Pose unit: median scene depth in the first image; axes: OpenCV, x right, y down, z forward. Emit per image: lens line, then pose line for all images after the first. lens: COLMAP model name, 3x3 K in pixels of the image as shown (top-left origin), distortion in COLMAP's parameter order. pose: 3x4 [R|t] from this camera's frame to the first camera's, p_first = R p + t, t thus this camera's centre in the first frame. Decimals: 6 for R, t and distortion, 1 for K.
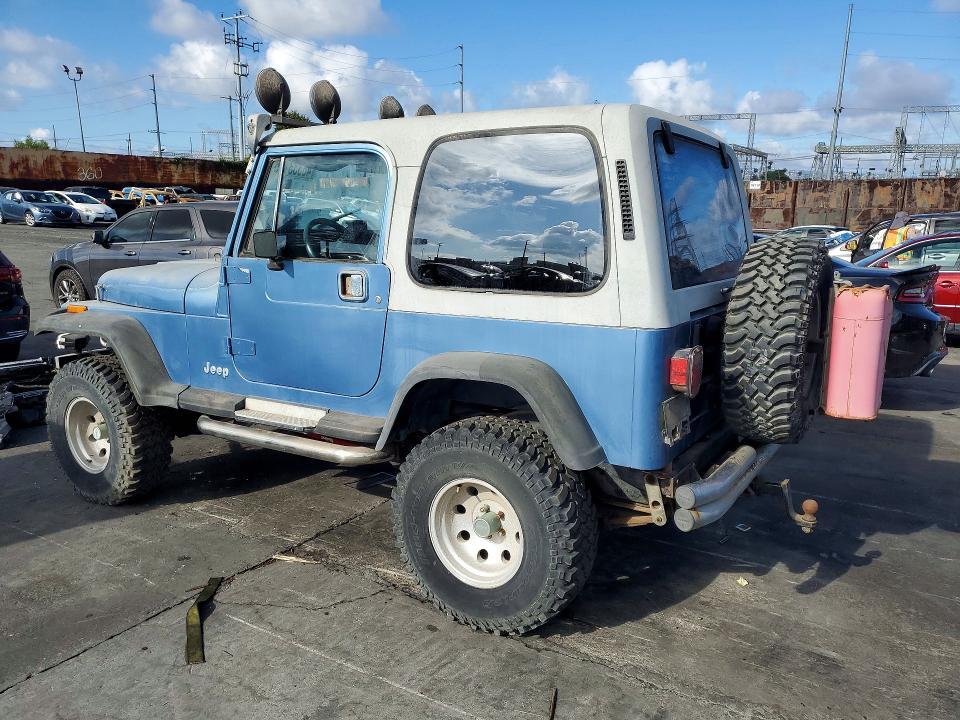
lens RADIAL K [[740.9, 0, 486.1], [0, 740.9, 359.0], [0, 0, 1]] dist [0.005983, 0.014763]
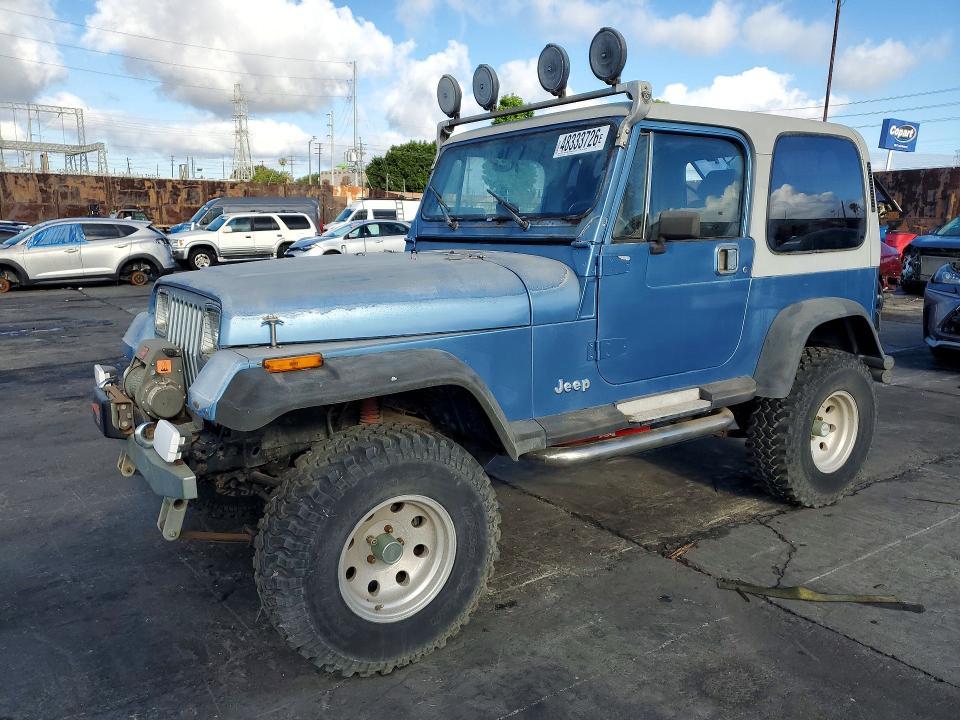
lens RADIAL K [[740.9, 0, 486.1], [0, 740.9, 359.0], [0, 0, 1]] dist [0.005983, 0.014763]
pose [[0.420755, -0.179288, 0.889281, -1.198840], [0.174576, 0.977956, 0.114567, -0.132075], [-0.890218, 0.107042, 0.442779, 0.778571]]
